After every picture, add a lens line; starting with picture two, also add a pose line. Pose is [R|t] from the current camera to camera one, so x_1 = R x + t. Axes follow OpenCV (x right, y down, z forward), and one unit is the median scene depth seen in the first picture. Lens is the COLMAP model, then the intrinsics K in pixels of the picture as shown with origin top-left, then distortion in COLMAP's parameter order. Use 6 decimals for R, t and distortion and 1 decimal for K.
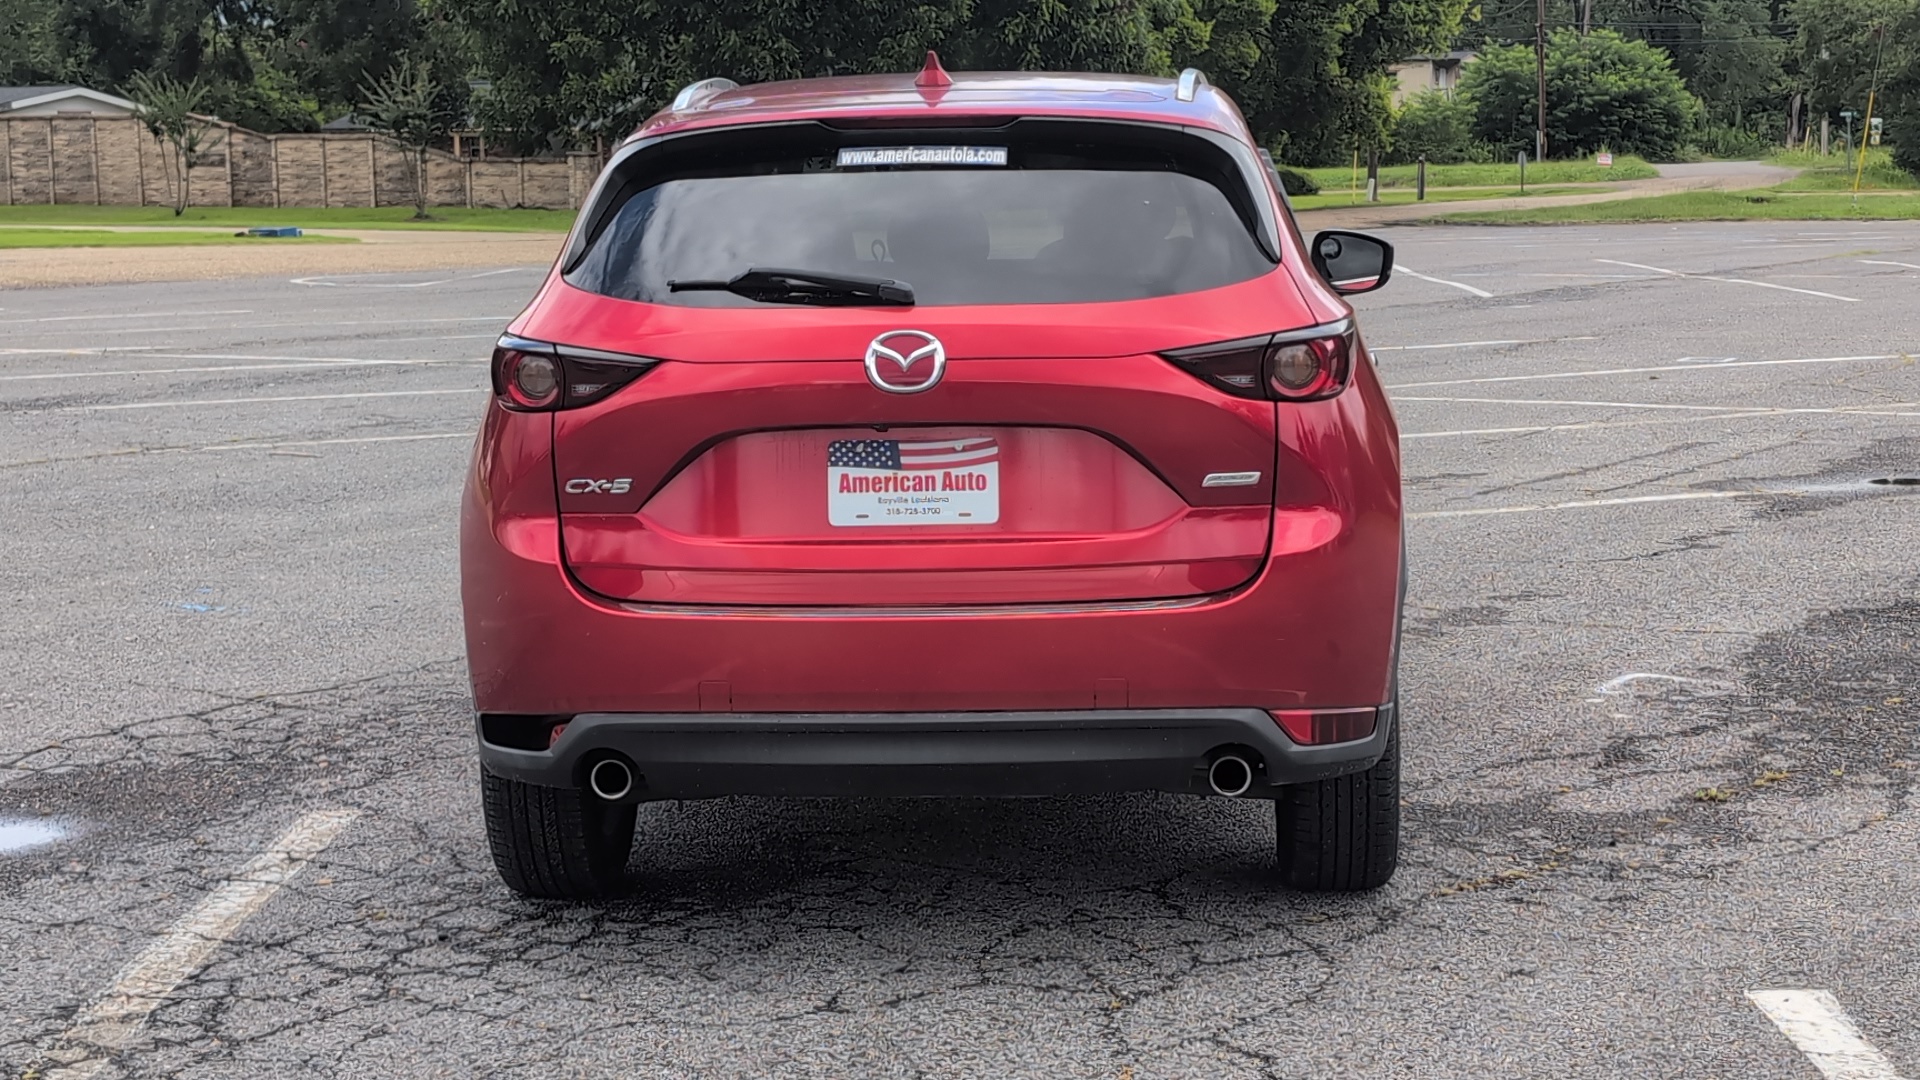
lens RADIAL K [[3031.5, 0, 923.6], [0, 3031.5, 620.0], [0, 0, 1]] dist [0.276537, -1.223001]
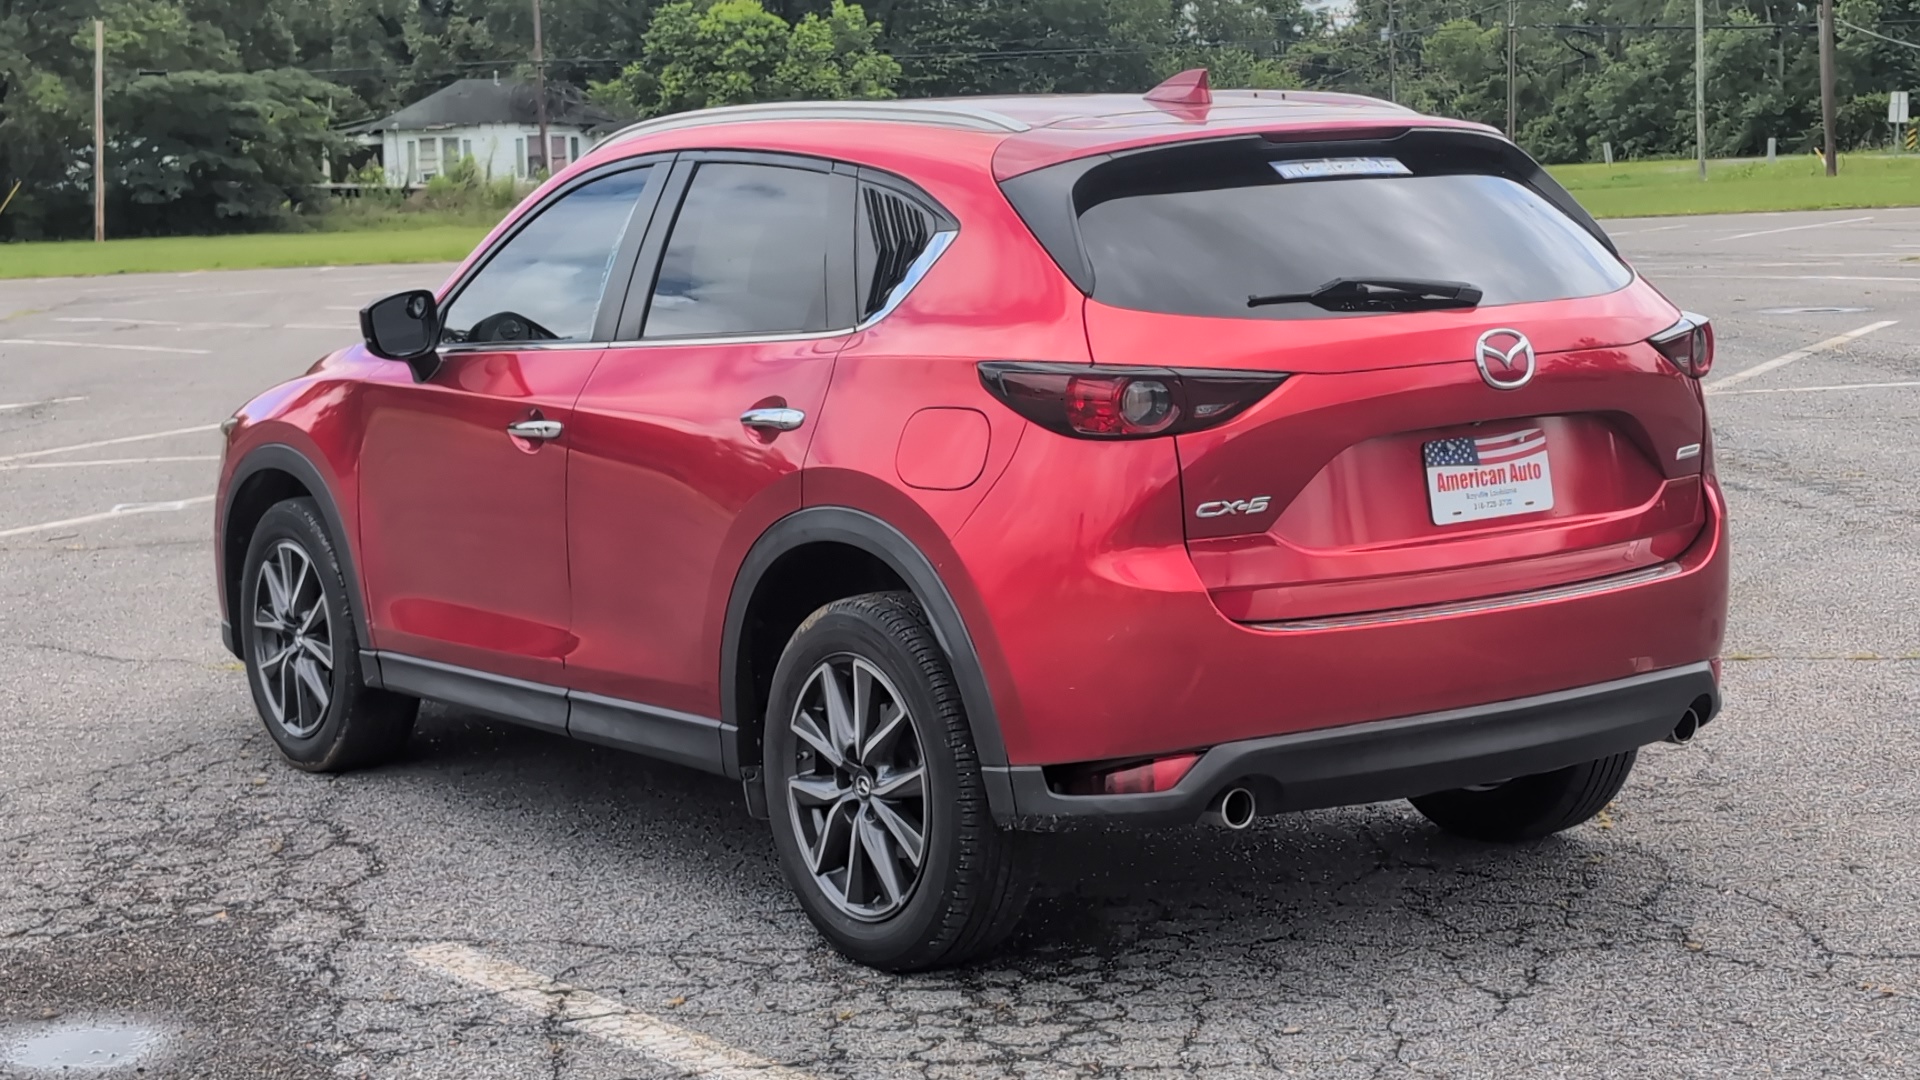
lens RADIAL K [[3031.5, 0, 923.6], [0, 3031.5, 620.0], [0, 0, 1]] dist [0.276537, -1.223001]
pose [[0.782989, -0.103177, 0.613419, -0.792085], [0.116433, 0.993028, 0.018408, -0.038162], [-0.611041, 0.057009, 0.789543, 0.297964]]
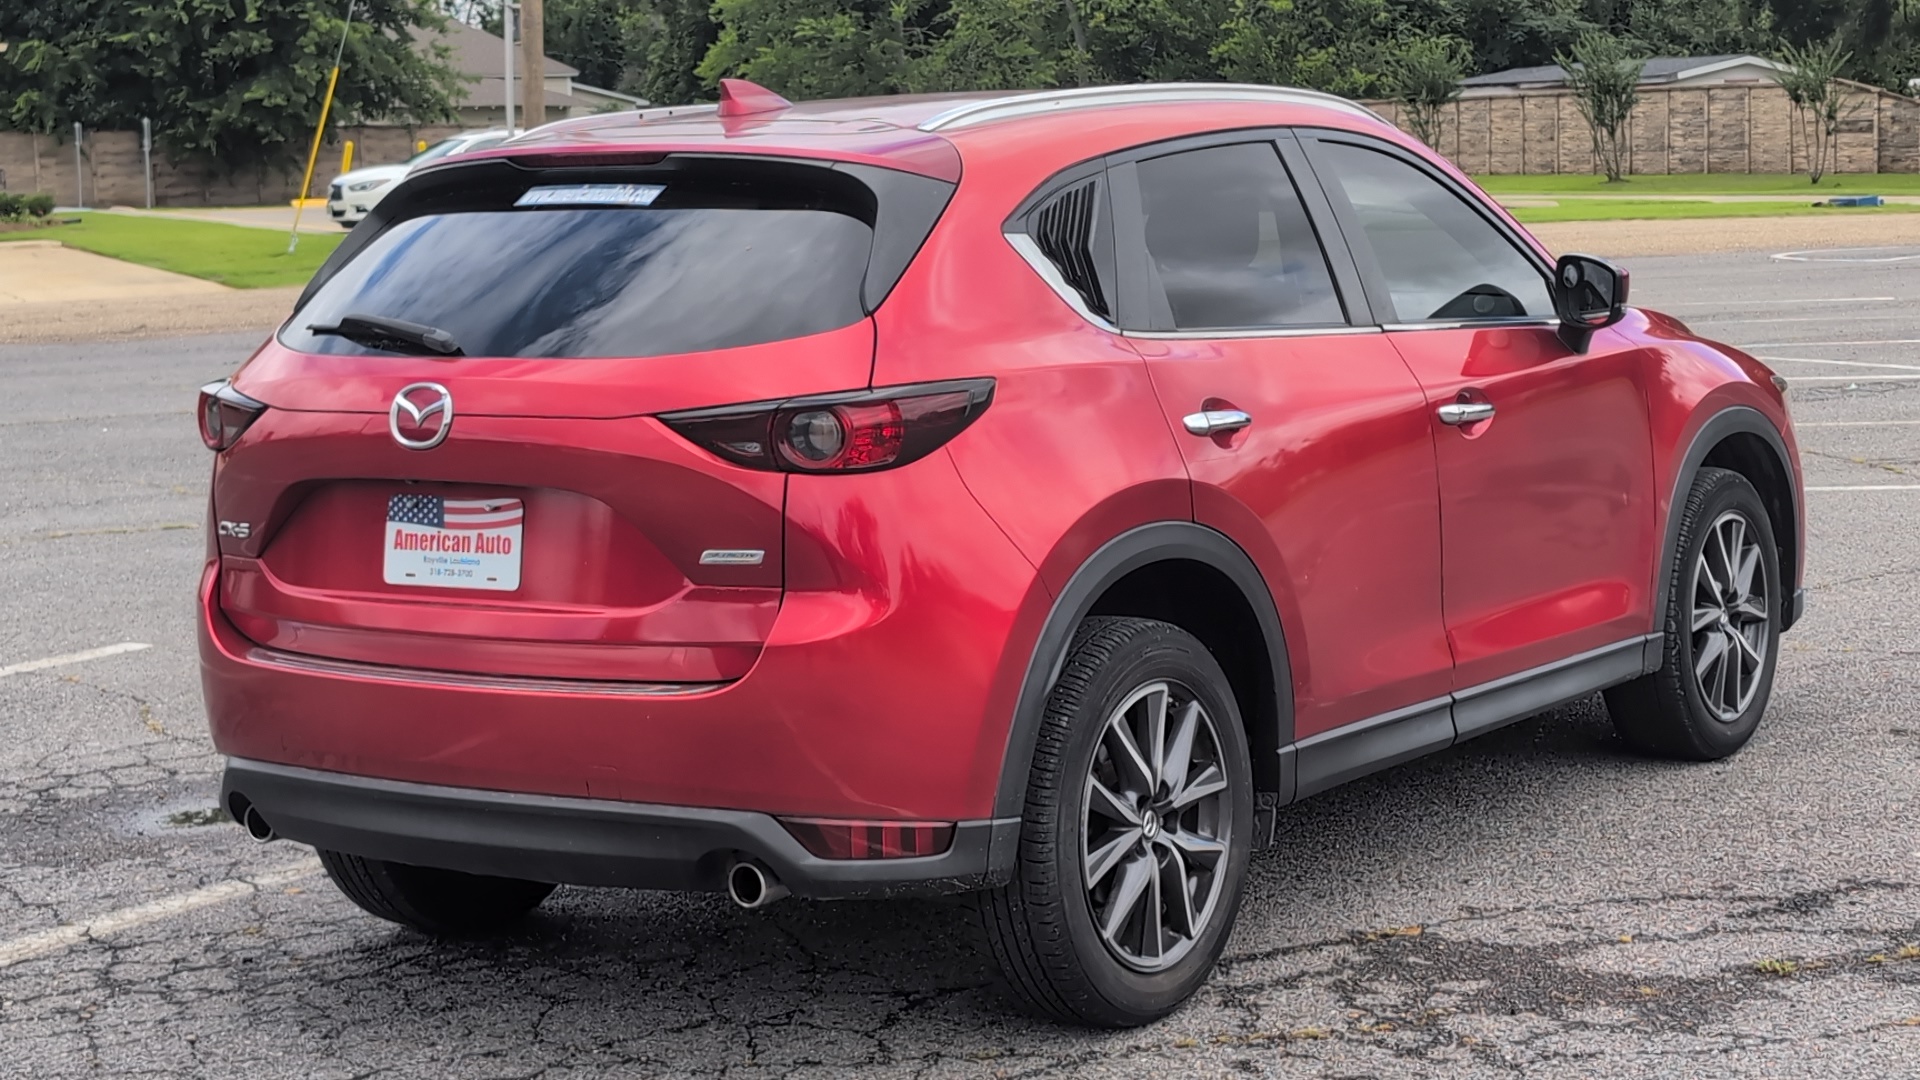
lens RADIAL K [[3031.5, 0, 923.6], [0, 3031.5, 620.0], [0, 0, 1]] dist [0.276537, -1.223001]
pose [[0.863505, 0.063044, -0.500384, 0.598139], [-0.057853, 0.997989, 0.025902, -0.053966], [0.501011, 0.006583, 0.865416, 0.248200]]
